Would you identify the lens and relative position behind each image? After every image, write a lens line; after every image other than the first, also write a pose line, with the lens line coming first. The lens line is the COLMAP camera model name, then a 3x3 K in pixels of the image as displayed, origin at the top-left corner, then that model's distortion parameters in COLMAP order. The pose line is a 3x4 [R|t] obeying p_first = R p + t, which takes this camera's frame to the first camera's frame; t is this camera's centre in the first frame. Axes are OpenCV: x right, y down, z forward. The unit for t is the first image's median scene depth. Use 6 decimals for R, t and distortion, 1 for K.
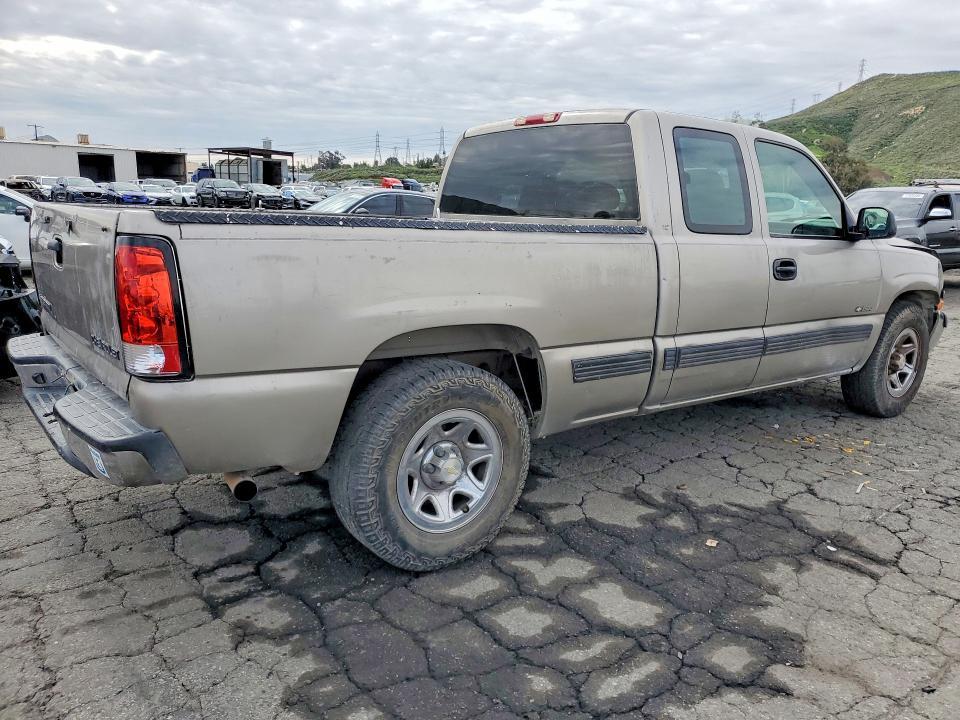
lens RADIAL K [[749.9, 0, 482.3], [0, 749.9, 352.8], [0, 0, 1]] dist [0.015892, -0.008261]
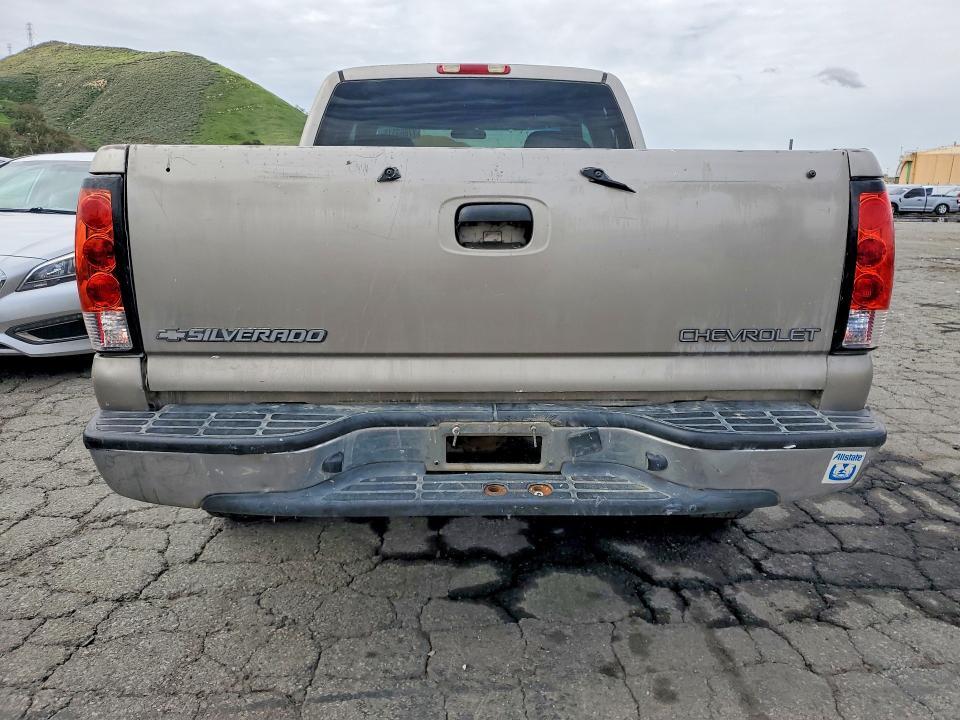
lens RADIAL K [[749.9, 0, 482.6], [0, 749.9, 365.0], [0, 0, 1]] dist [0.015892, -0.008261]
pose [[0.578712, -0.198373, 0.791038, -1.052955], [0.158708, 0.978815, 0.129355, -0.100563], [-0.799940, 0.050685, 0.597935, 0.650585]]
